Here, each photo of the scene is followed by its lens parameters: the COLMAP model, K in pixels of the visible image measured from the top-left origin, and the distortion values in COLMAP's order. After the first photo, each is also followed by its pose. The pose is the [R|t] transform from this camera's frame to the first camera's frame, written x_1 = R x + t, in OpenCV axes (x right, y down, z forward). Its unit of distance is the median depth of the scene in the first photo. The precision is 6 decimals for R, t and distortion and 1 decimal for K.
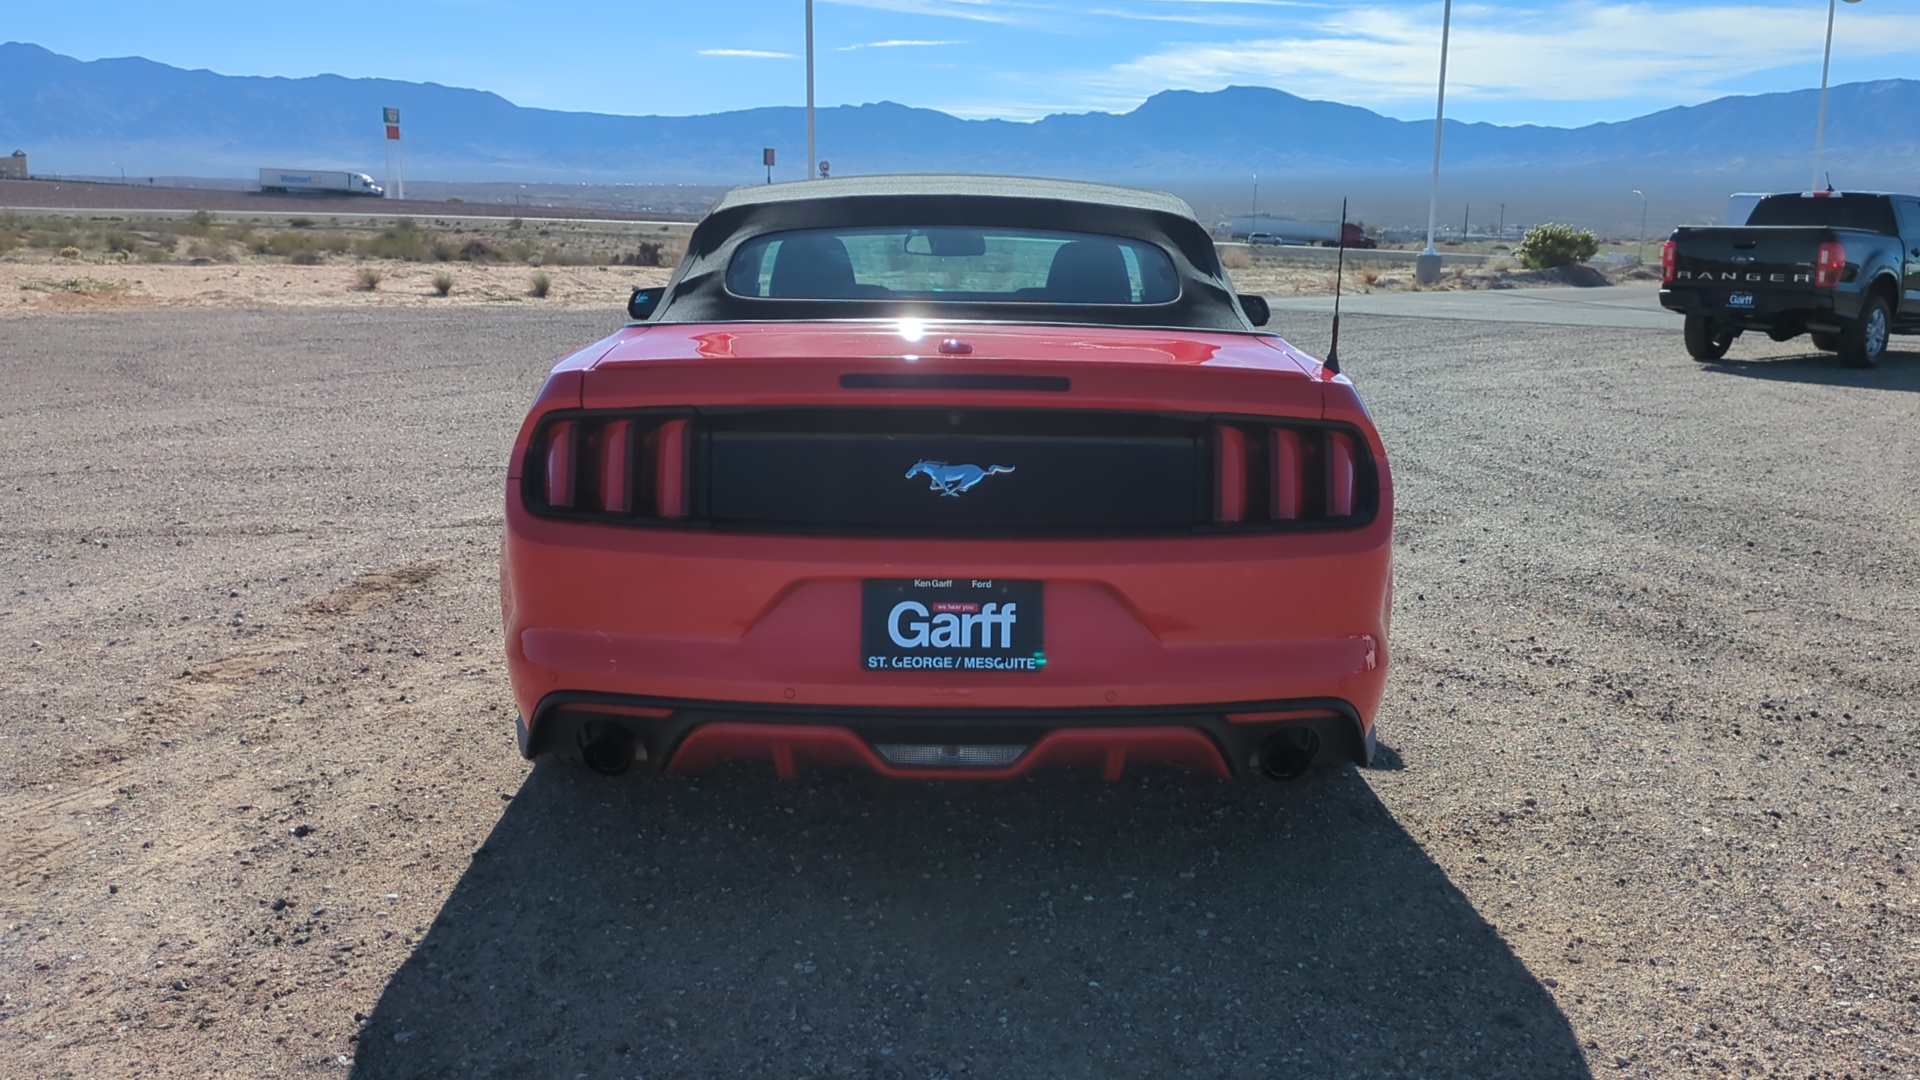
lens RADIAL K [[1711.5, 0, 999.3], [0, 1711.5, 504.0], [0, 0, 1]] dist [0.054717, -0.060906]
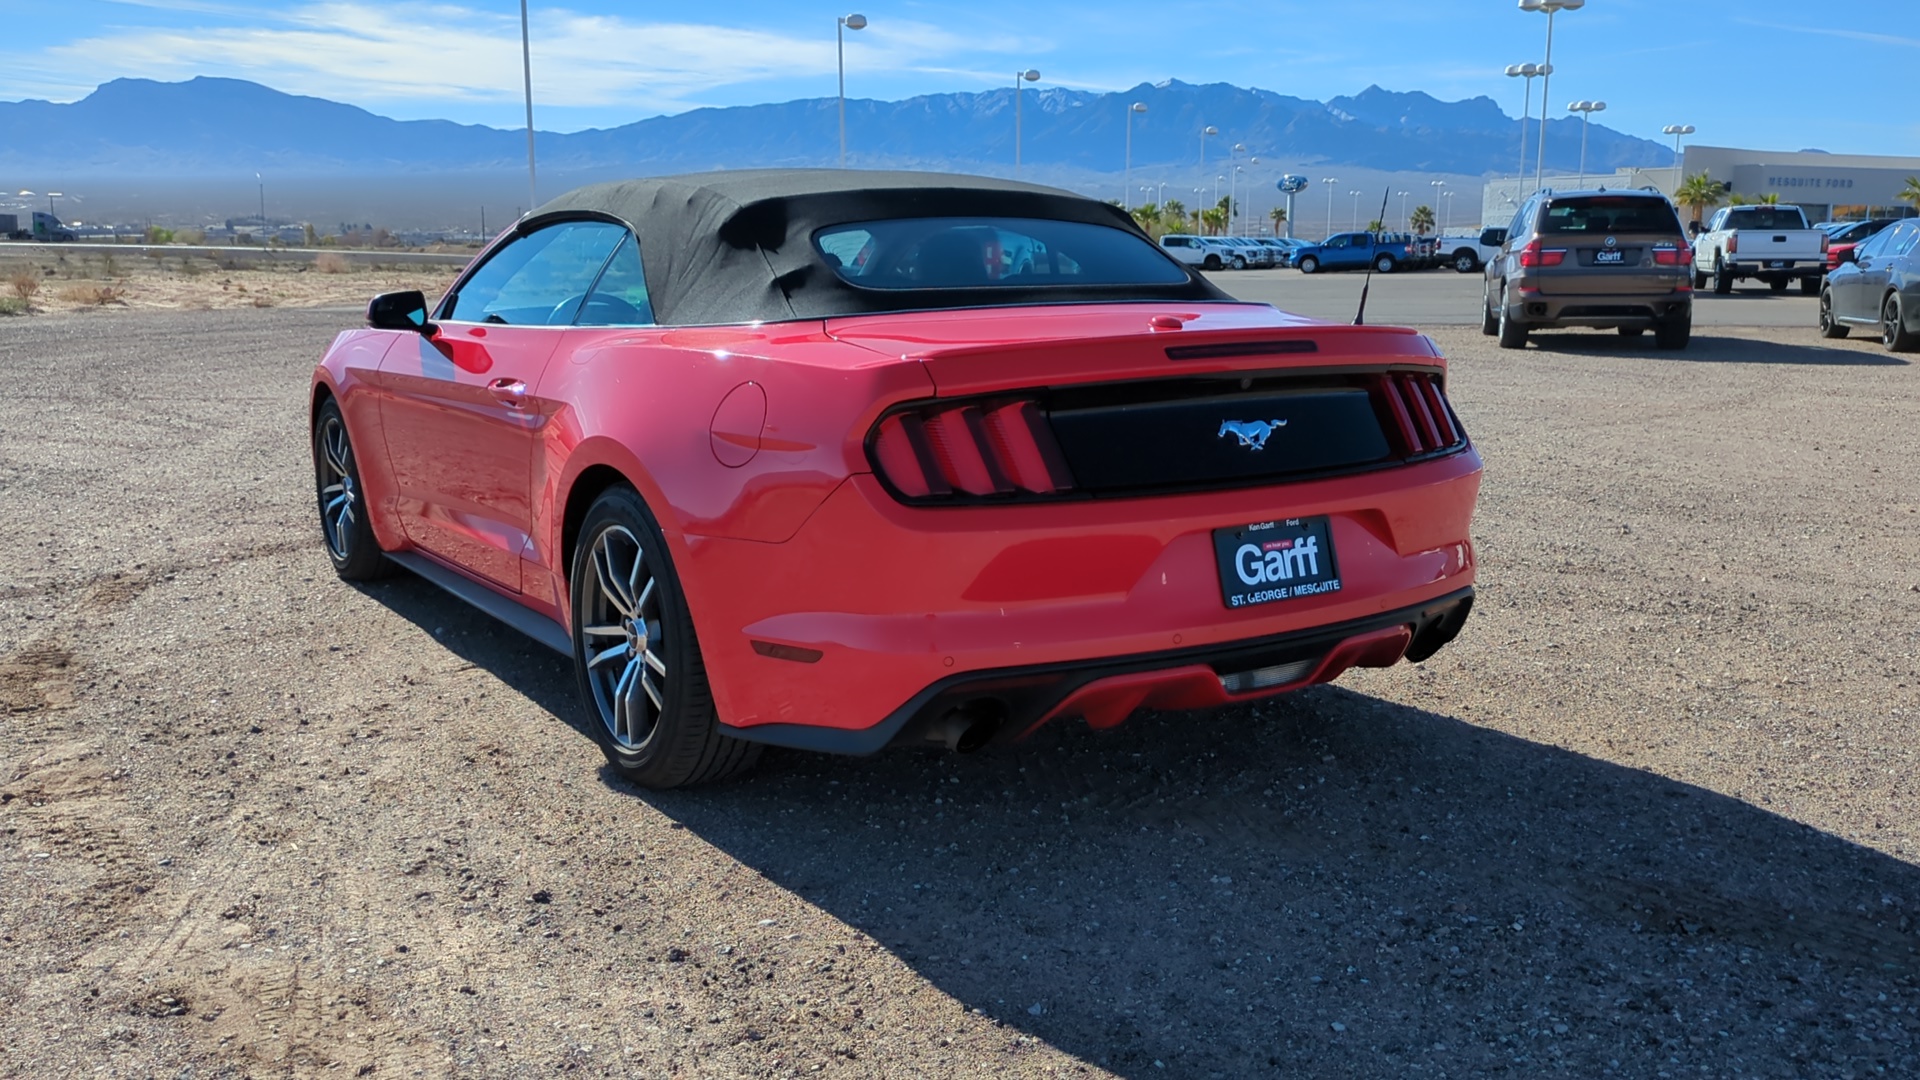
lens RADIAL K [[1711.5, 0, 958.4], [0, 1711.5, 534.1], [0, 0, 1]] dist [0.054717, -0.060906]
pose [[0.829792, -0.107517, 0.547618, -0.308990], [0.099512, 0.994046, 0.044380, -0.007086], [-0.549129, 0.017668, 0.835551, 0.059453]]
